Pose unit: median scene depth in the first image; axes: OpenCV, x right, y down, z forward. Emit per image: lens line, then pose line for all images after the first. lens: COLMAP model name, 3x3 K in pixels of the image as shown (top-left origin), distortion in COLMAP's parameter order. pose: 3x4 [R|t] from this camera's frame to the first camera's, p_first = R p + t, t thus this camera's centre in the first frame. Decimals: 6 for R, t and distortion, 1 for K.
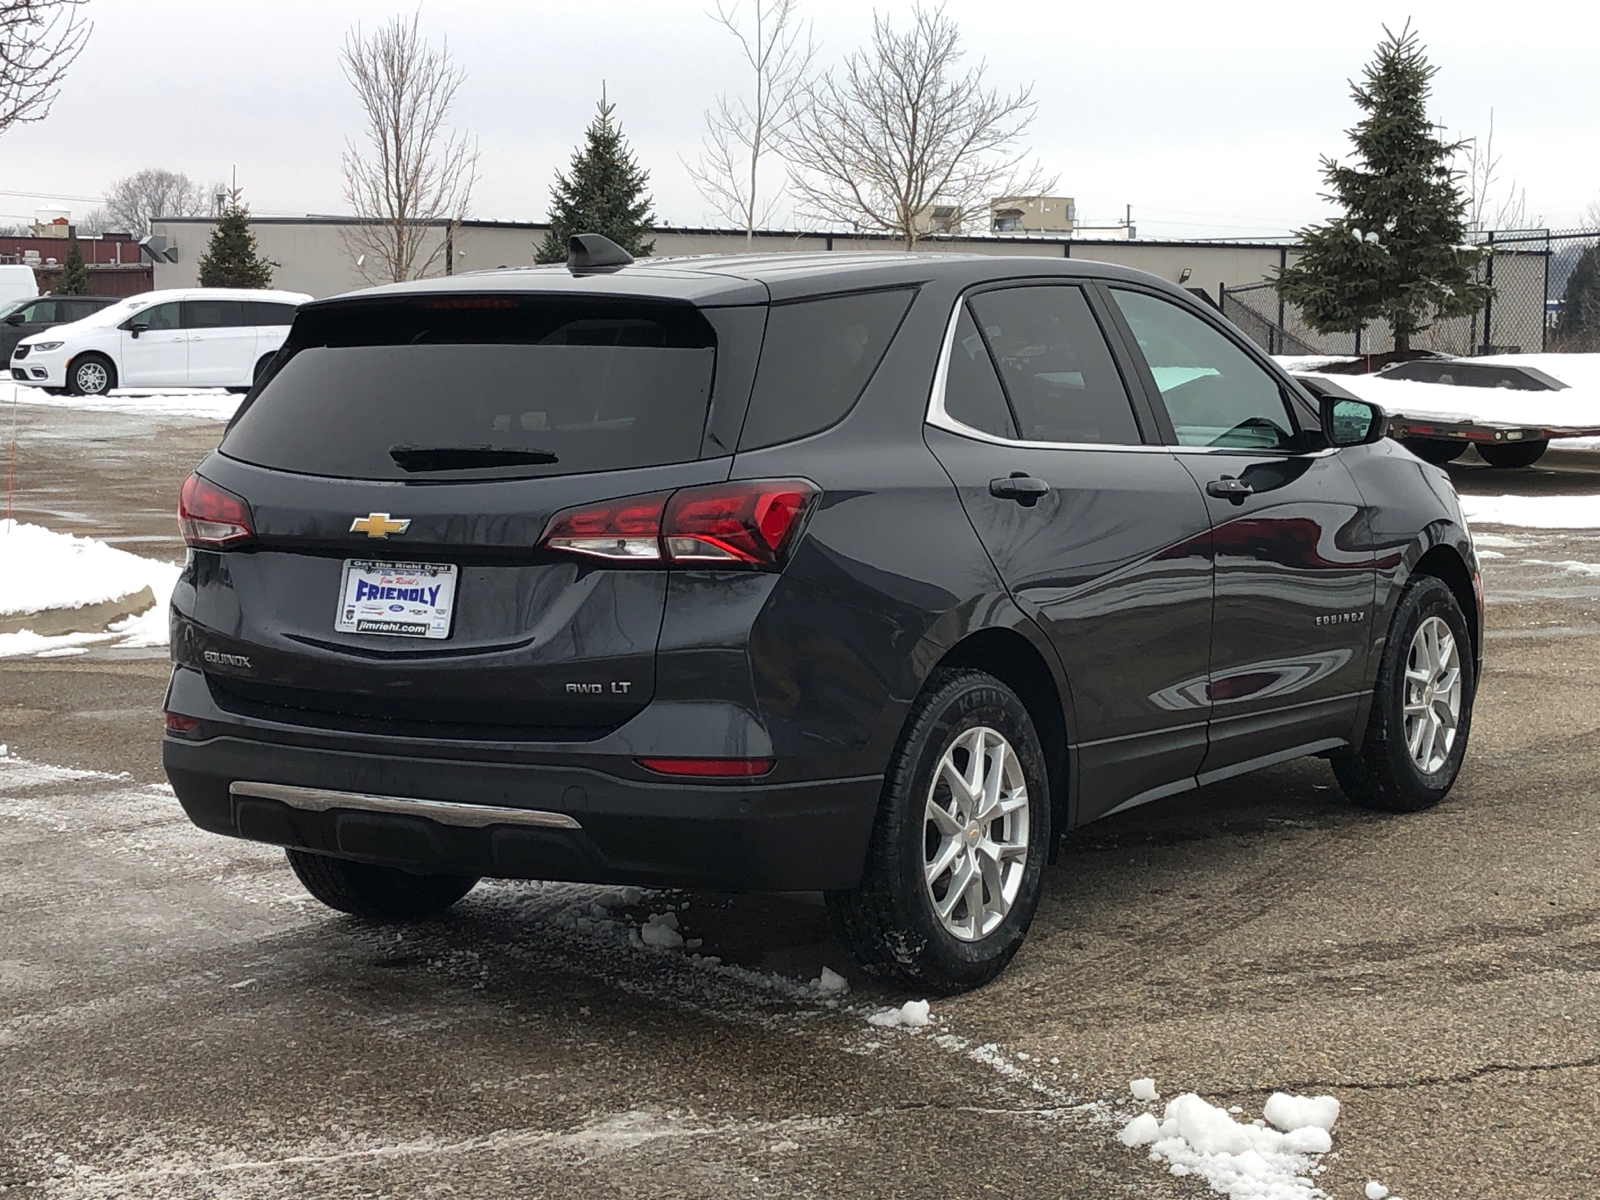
lens RADIAL K [[2833.4, 0, 800.0], [0, 2833.4, 600.0], [0, 0, 1]] dist [0.290054, -2.094303]
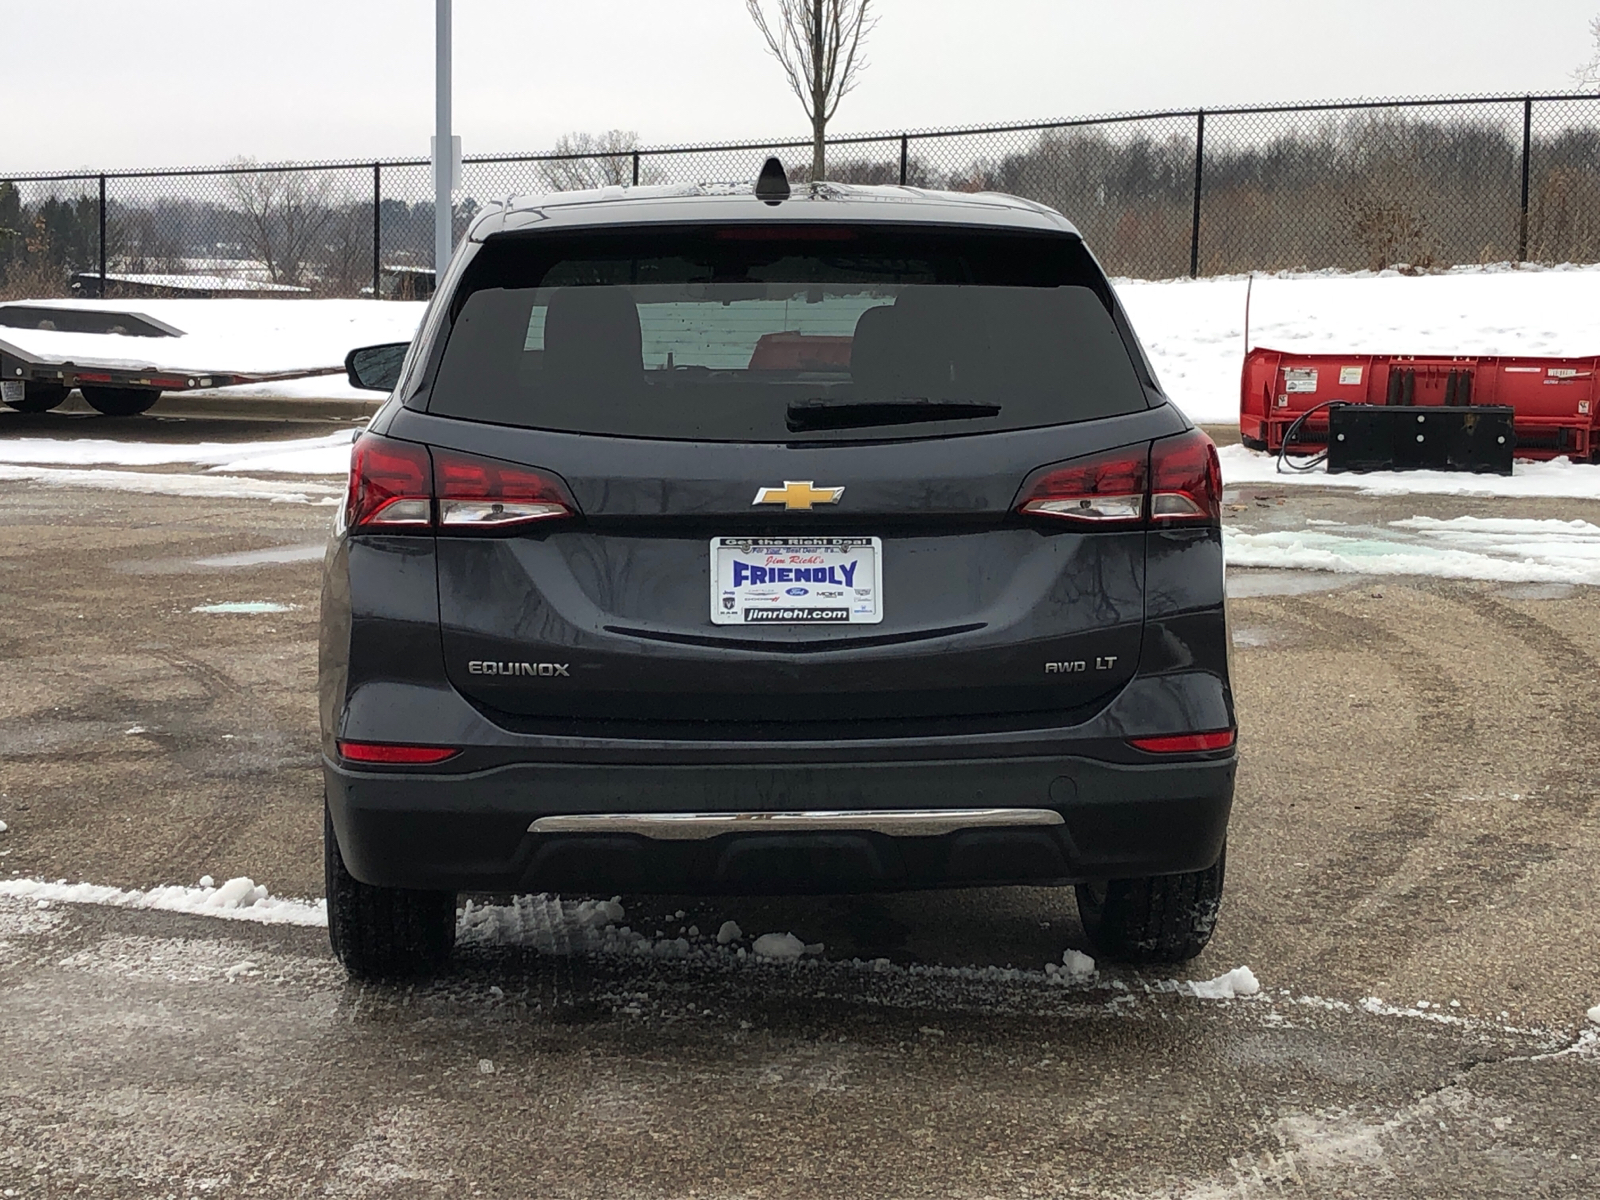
lens RADIAL K [[2833.4, 0, 800.0], [0, 2833.4, 600.0], [0, 0, 1]] dist [0.290054, -2.094303]
pose [[0.799693, -0.060231, 0.597381, -0.650410], [0.049234, 0.998183, 0.034735, -0.024212], [-0.598388, 0.001634, 0.801205, 0.318379]]
